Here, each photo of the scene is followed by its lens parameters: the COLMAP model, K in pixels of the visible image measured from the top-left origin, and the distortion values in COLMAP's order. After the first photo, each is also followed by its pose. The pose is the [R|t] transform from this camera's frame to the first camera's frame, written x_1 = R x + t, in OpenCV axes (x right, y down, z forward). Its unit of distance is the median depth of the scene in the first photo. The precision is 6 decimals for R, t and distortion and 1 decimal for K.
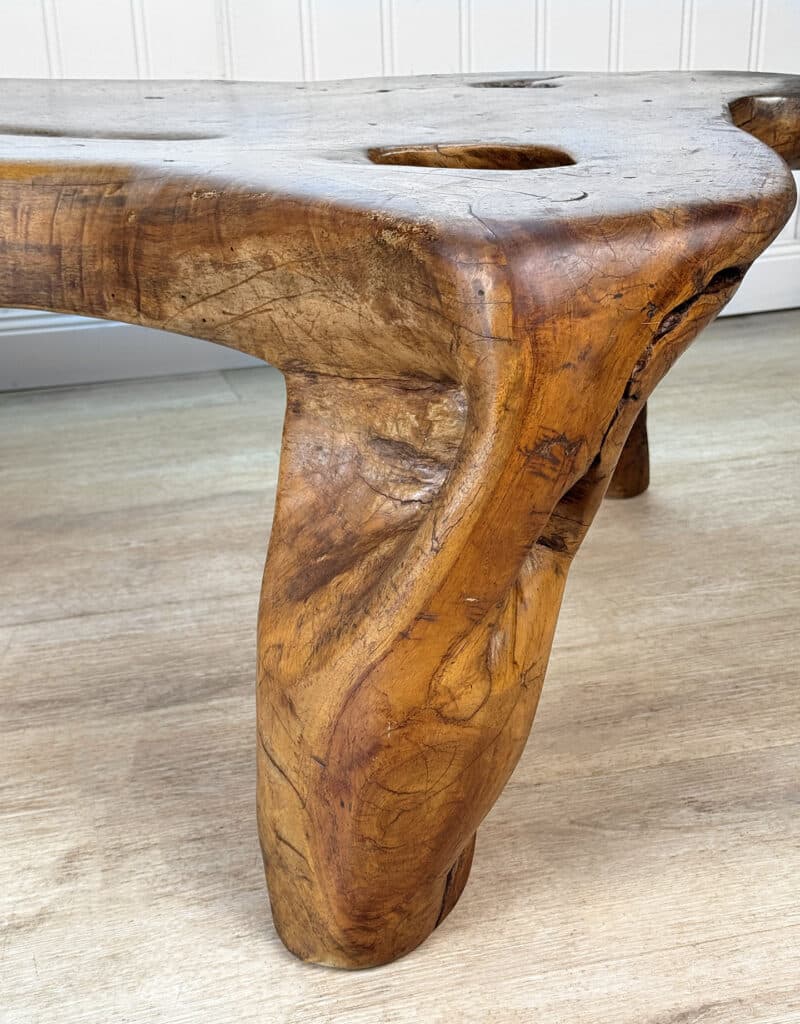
lens RADIAL K [[1526.0, 0, 400.0], [0, 1526.0, 512.0], [0, 0, 1]] dist [0.143661, -0.069964]
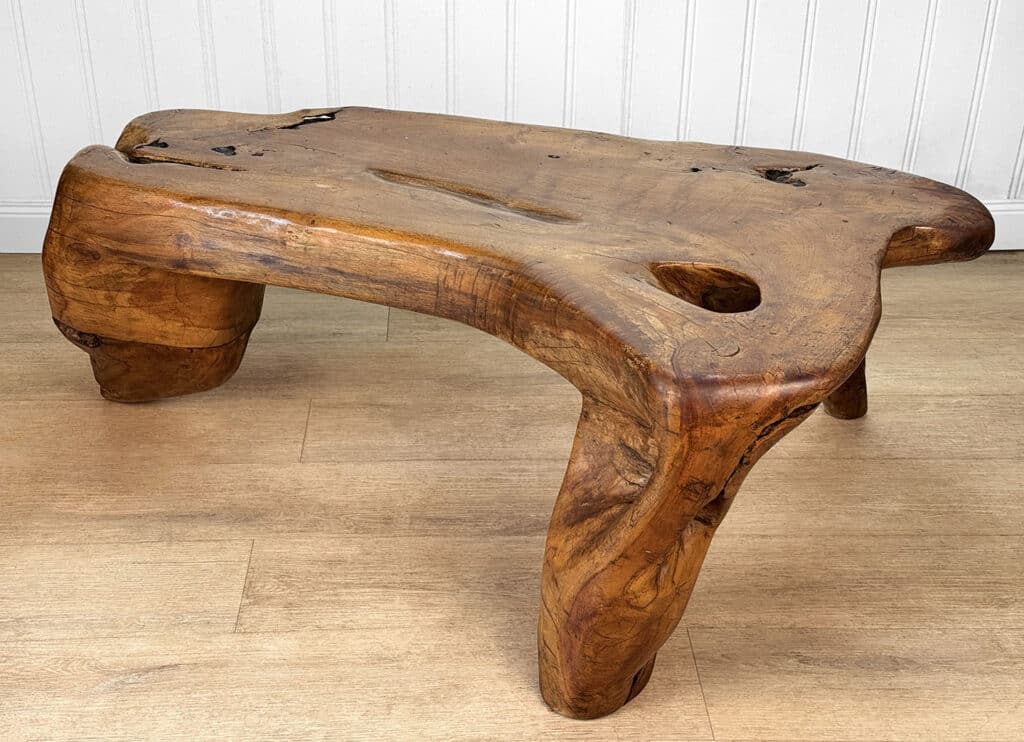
lens RADIAL K [[1280.7, 0, 512.0], [0, 1280.7, 371.0], [0, 0, 1]] dist [0.139031, -0.041966]
pose [[0.972039, 0.138217, -0.189834, 0.133772], [-0.124156, 0.988690, 0.084125, -0.244396], [0.199315, -0.058204, 0.978206, -0.532146]]
